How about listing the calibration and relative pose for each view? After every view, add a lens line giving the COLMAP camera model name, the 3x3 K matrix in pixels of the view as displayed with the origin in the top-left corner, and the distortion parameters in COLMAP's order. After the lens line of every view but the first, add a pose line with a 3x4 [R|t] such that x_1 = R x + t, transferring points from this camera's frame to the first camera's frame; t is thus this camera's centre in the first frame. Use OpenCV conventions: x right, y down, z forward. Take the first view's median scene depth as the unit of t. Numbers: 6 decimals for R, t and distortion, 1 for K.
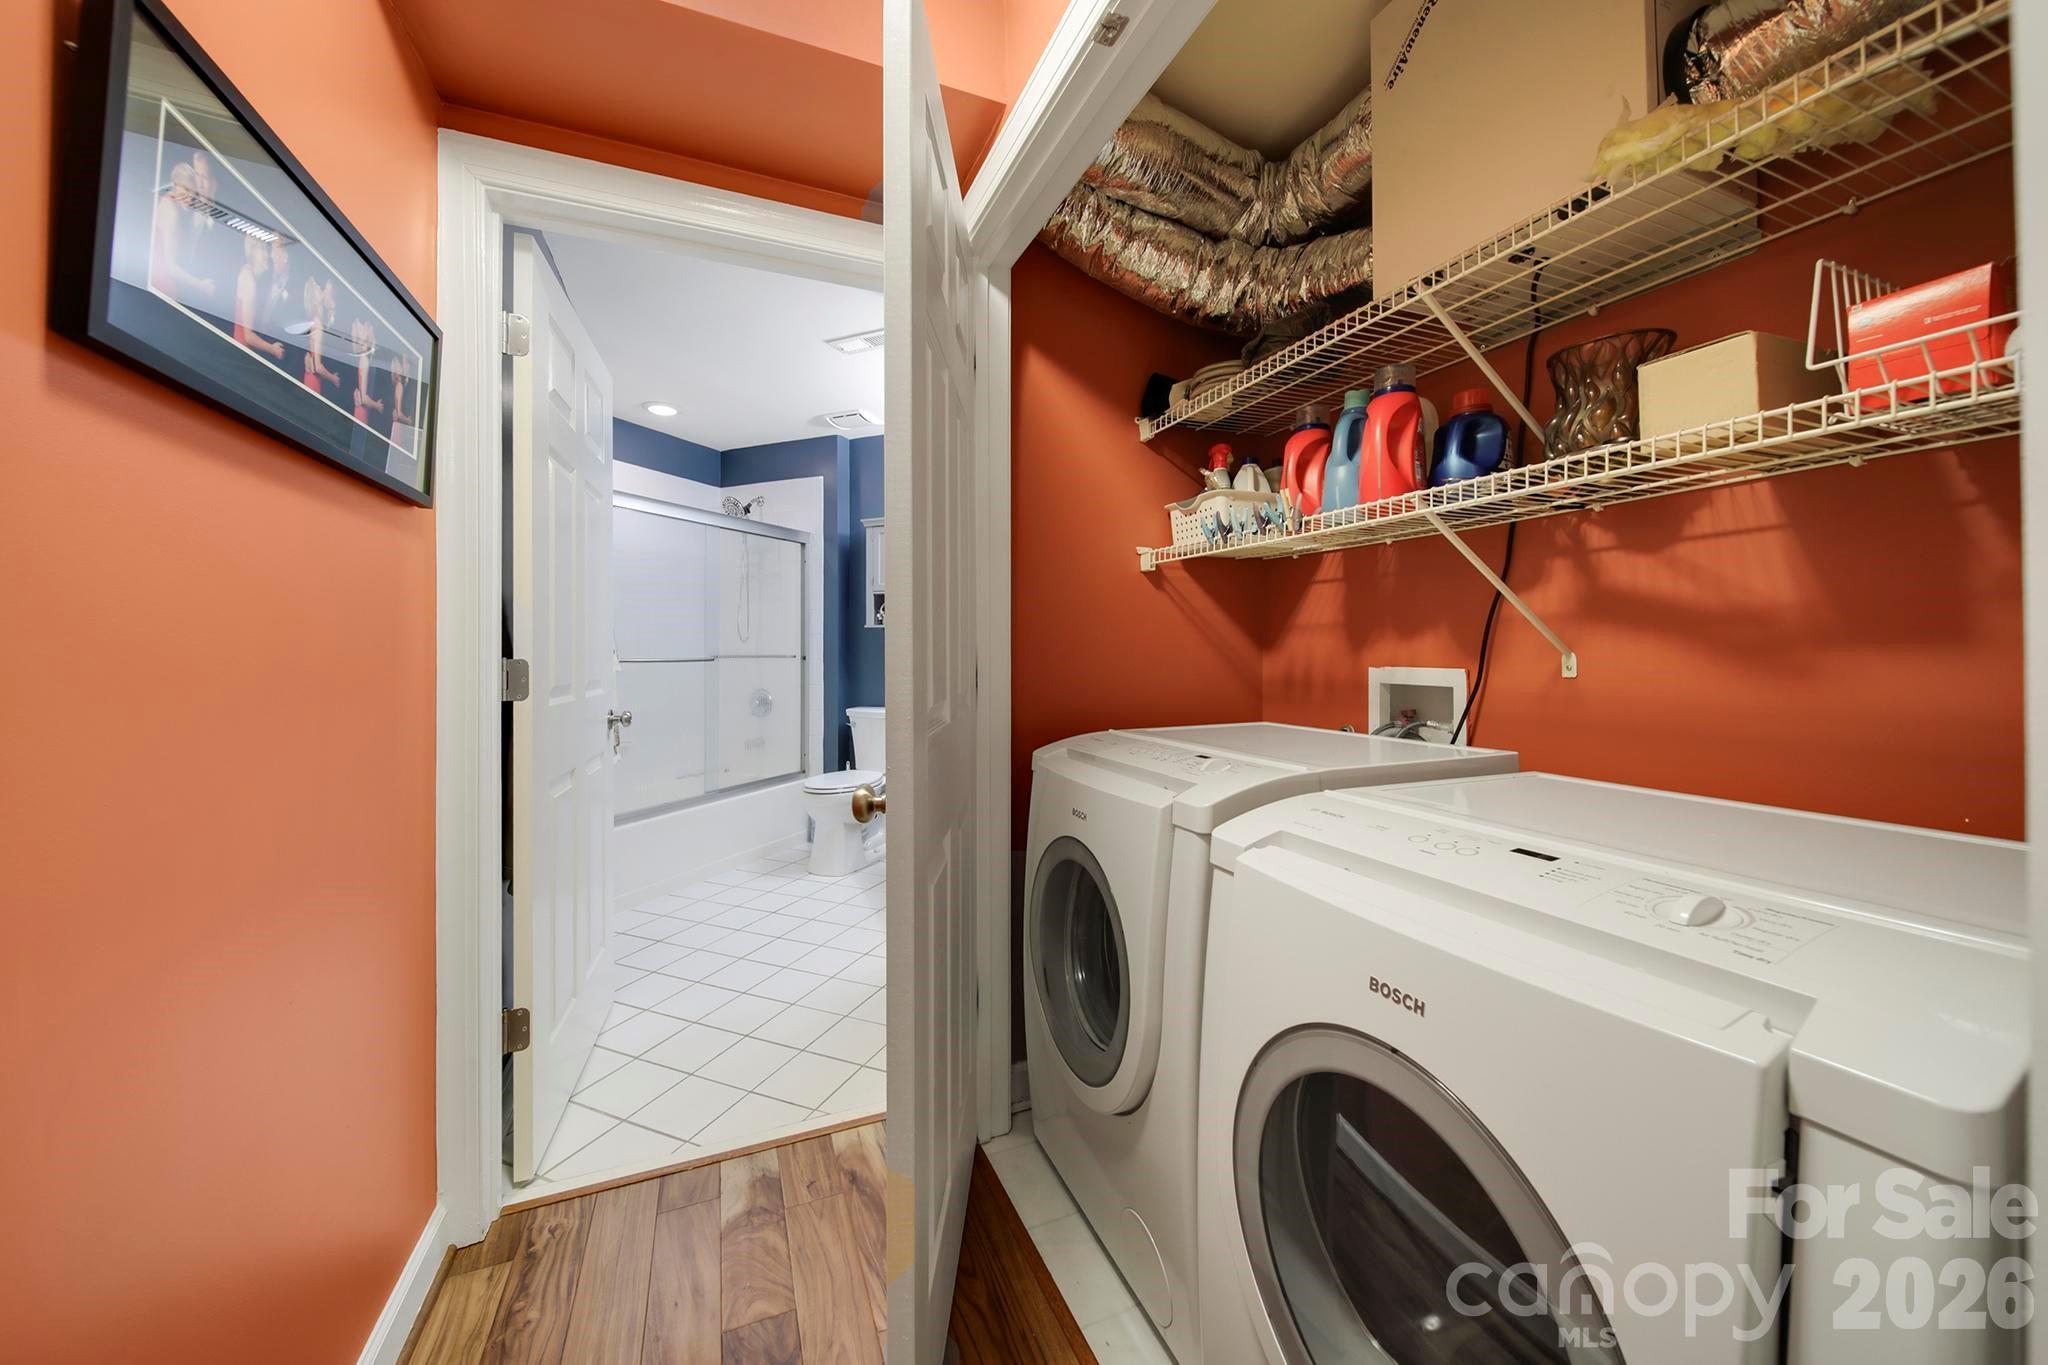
lens RADIAL K [[713.7, 0, 1020.6], [0, 713.7, 673.0], [0, 0, 1]] dist [-0.001610, -0.000310]
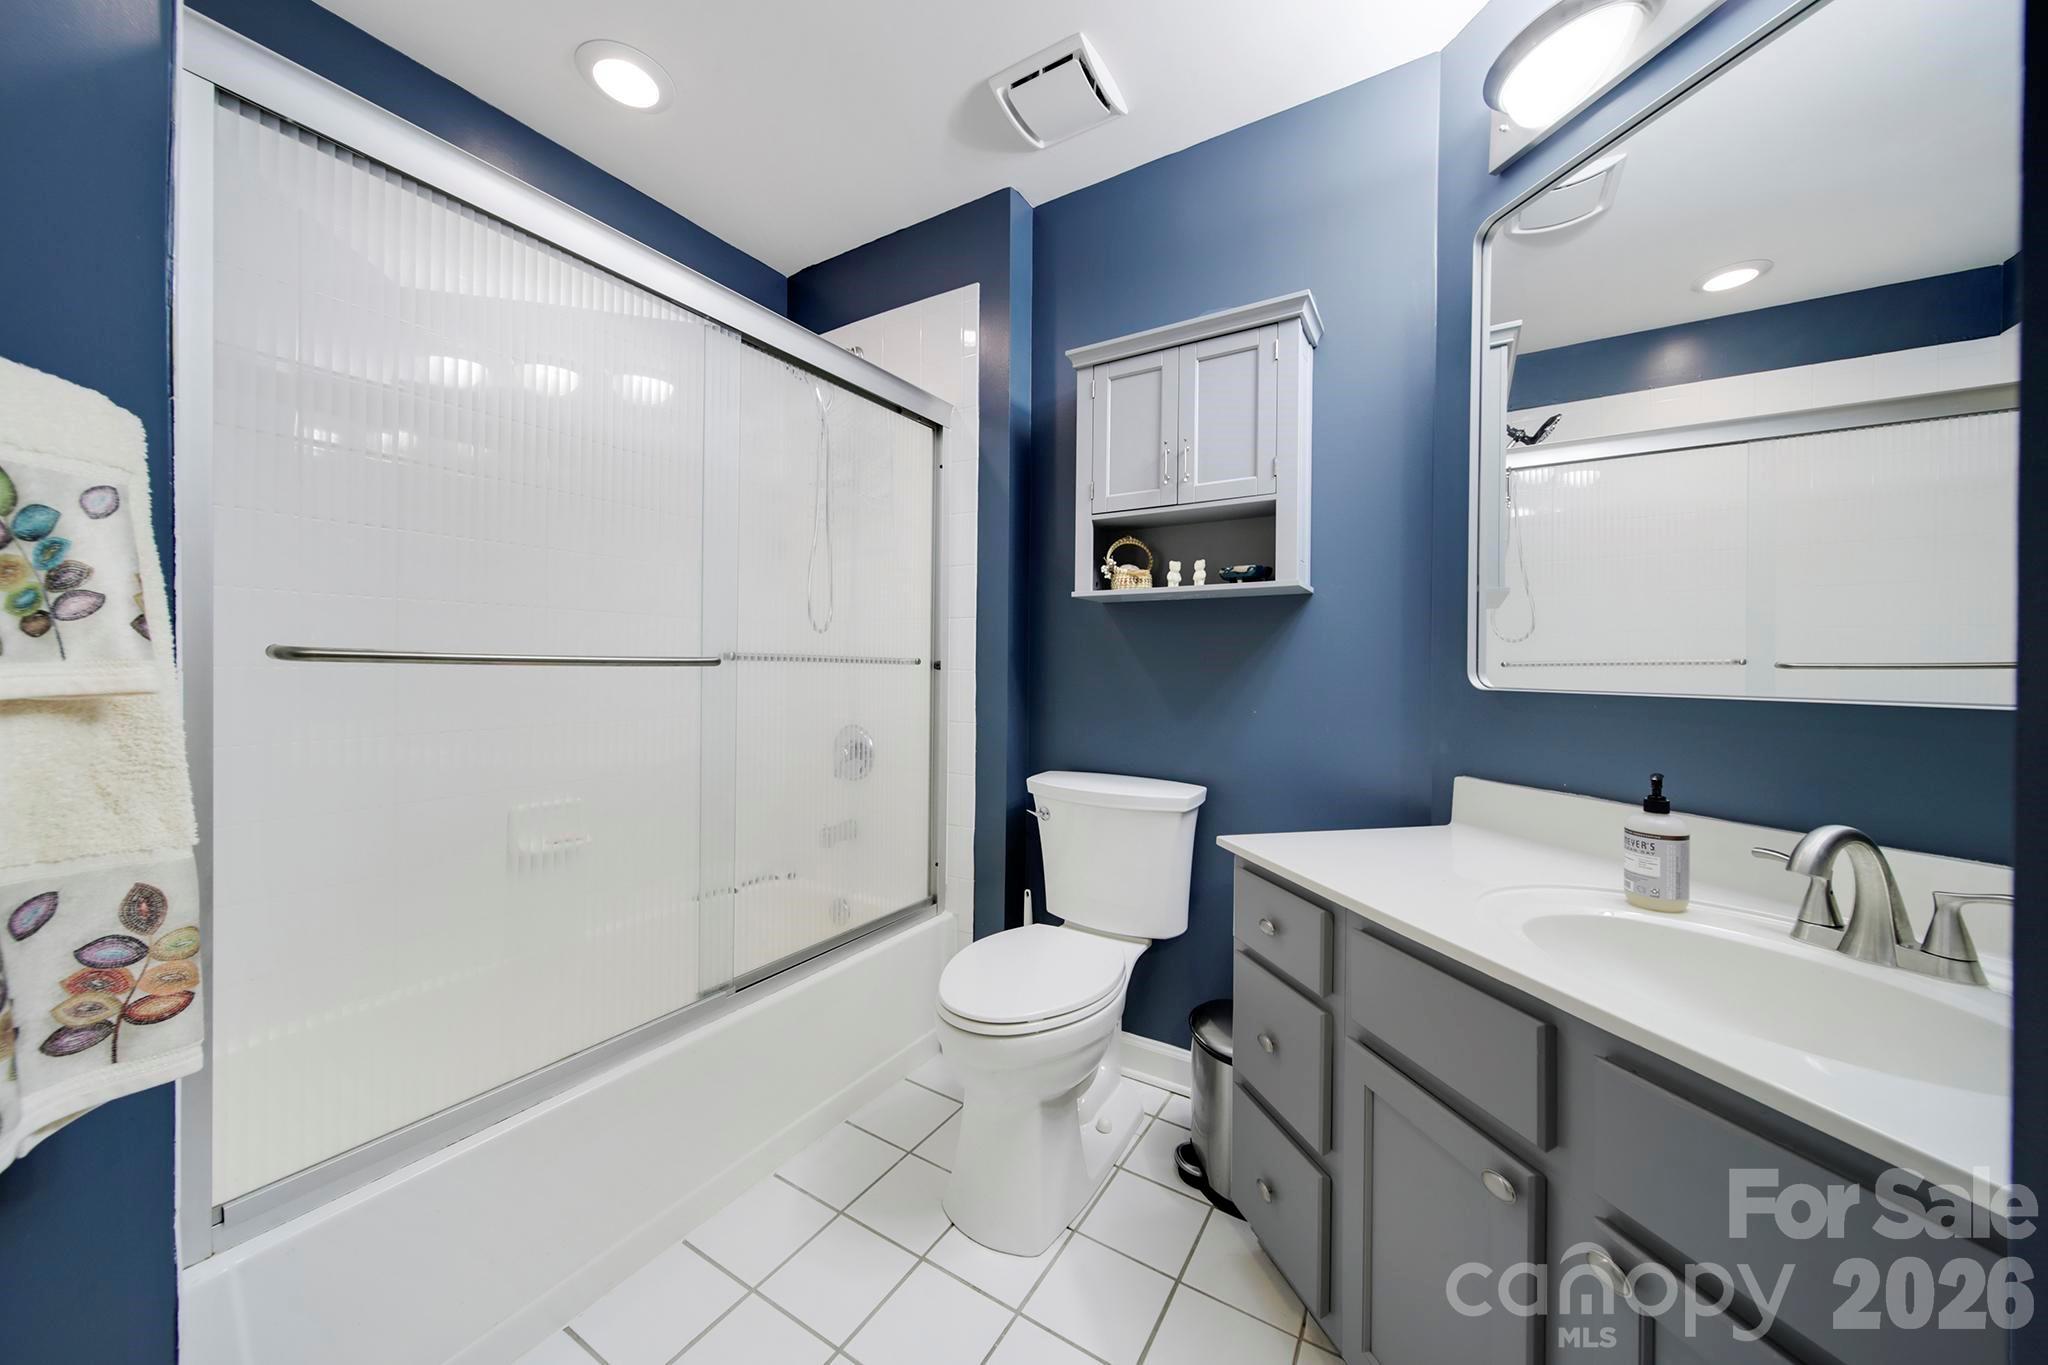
lens RADIAL K [[713.7, 0, 1020.6], [0, 713.7, 673.0], [0, 0, 1]] dist [-0.001610, -0.000310]
pose [[0.986512, 0.003164, -0.163661, -0.170492], [-0.008348, 0.999485, -0.031000, -0.001056], [0.163478, 0.031948, 0.986029, 0.539291]]
